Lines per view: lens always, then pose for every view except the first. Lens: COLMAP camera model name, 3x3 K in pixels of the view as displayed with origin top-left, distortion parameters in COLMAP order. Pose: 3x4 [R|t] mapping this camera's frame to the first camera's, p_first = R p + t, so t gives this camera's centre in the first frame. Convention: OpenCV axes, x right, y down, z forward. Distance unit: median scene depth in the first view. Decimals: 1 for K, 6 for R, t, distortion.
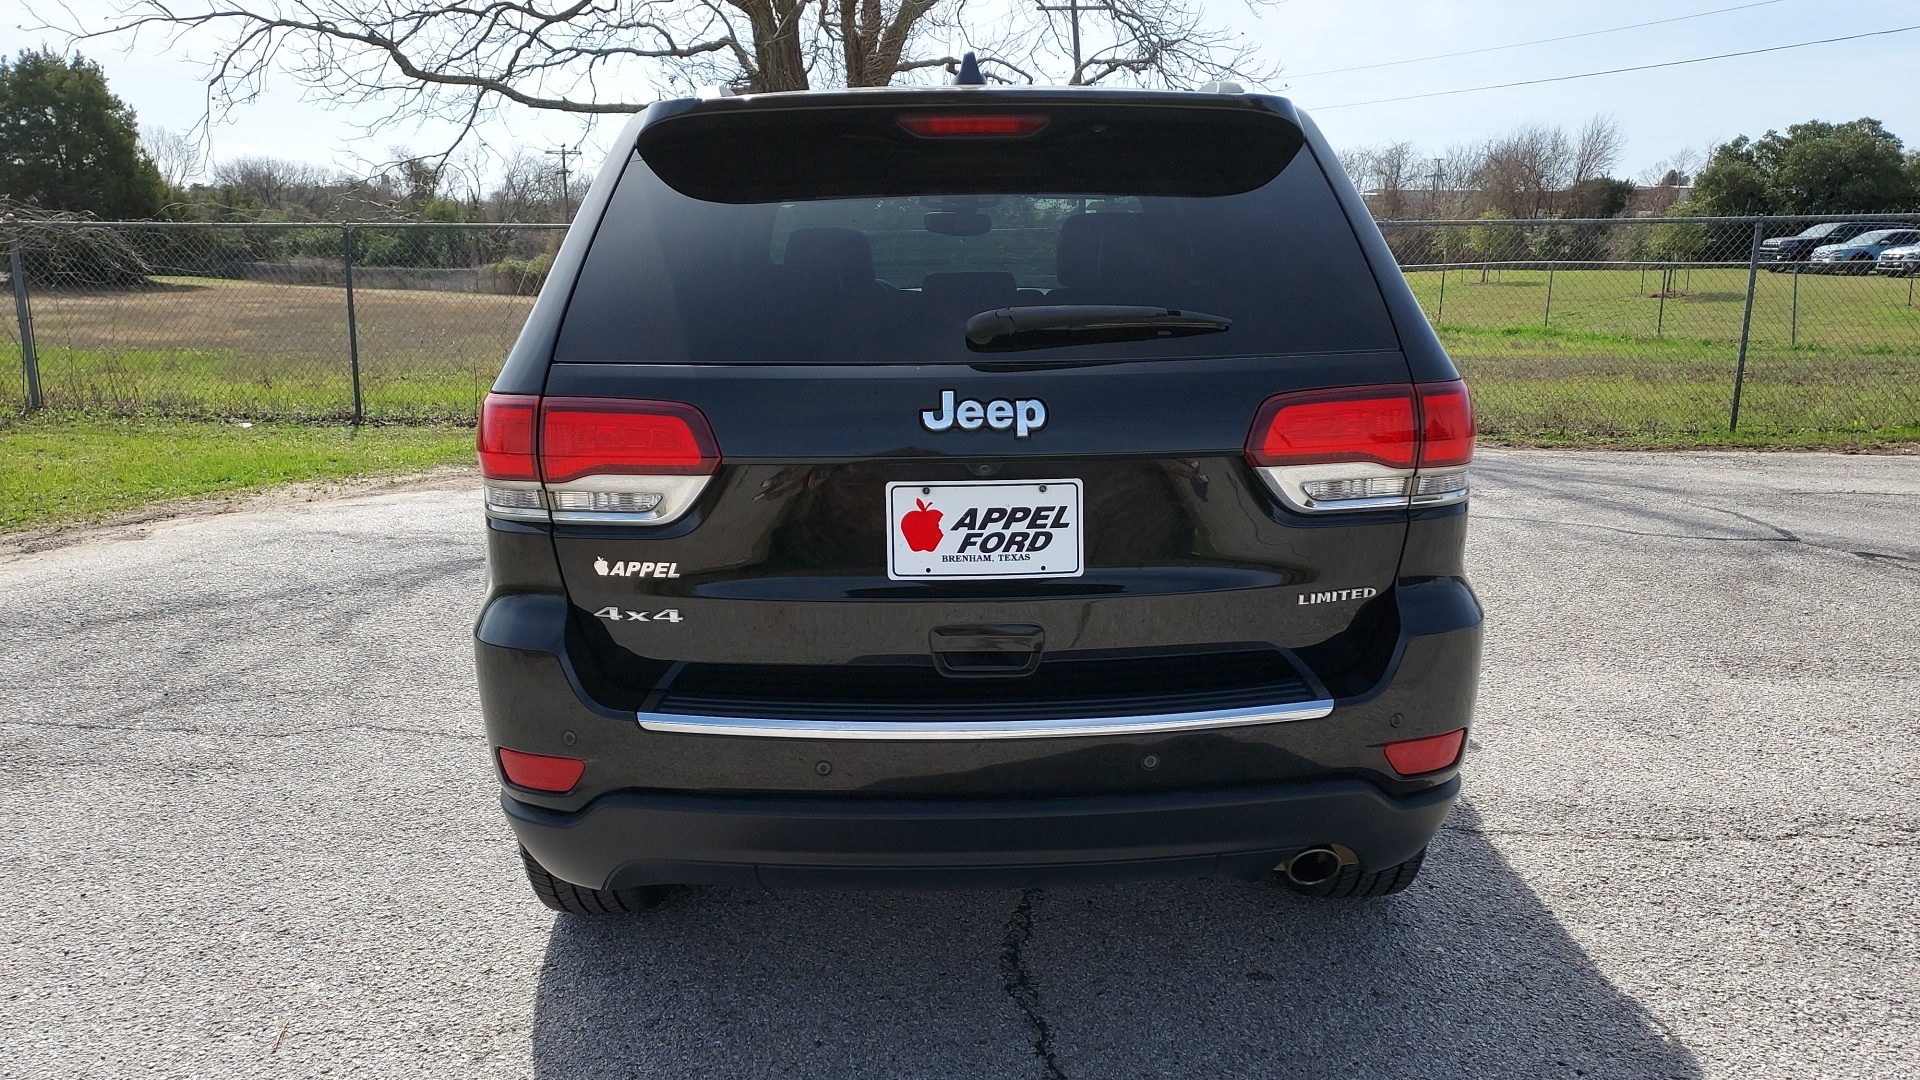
lens RADIAL K [[1401.3, 0, 938.1], [0, 1401.3, 527.7], [0, 0, 1]] dist [0.009927, 0.001610]
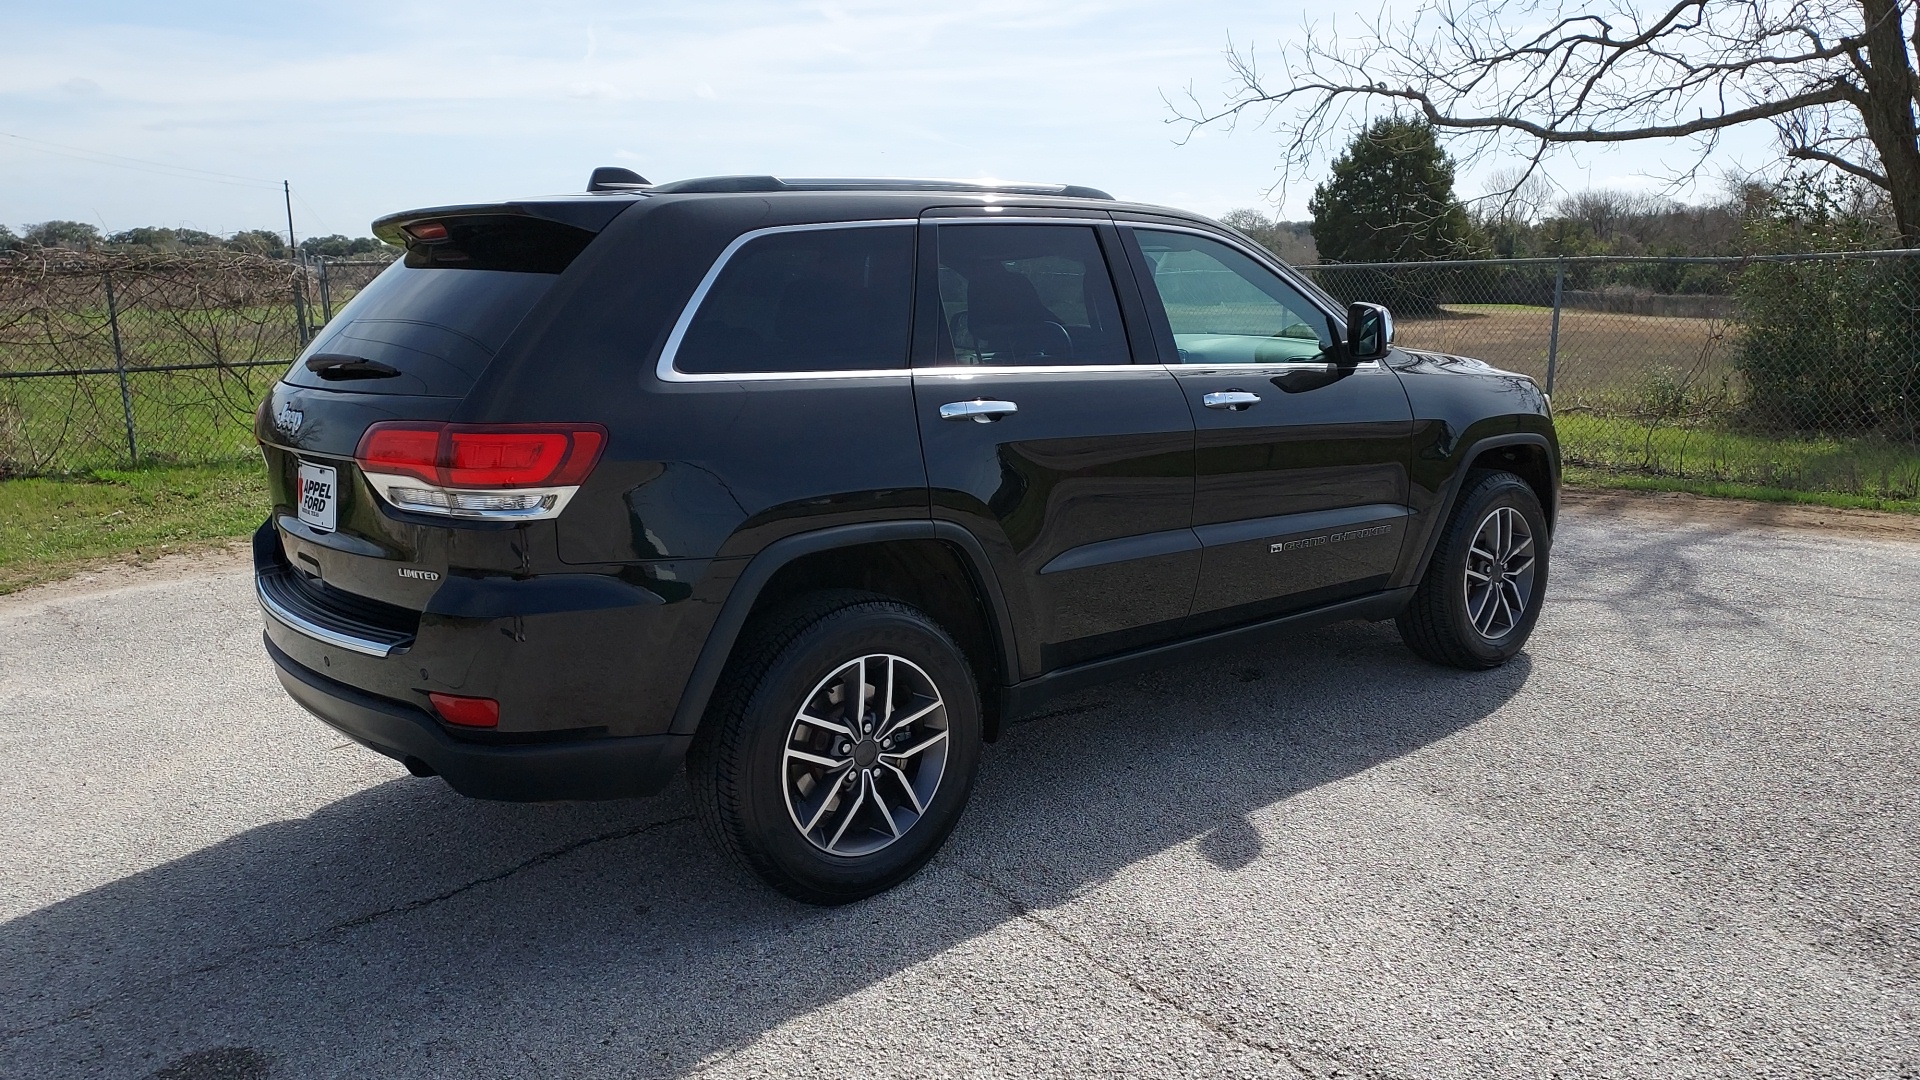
lens RADIAL K [[1324.1, 0, 964.1], [0, 1324.1, 543.2], [0, 0, 1]] dist [0.057351, -0.002097]
pose [[0.640940, 0.142375, -0.754271, 0.188752], [-0.142791, 0.987611, 0.065083, -0.016705], [0.754193, 0.065989, 0.653329, 0.064900]]
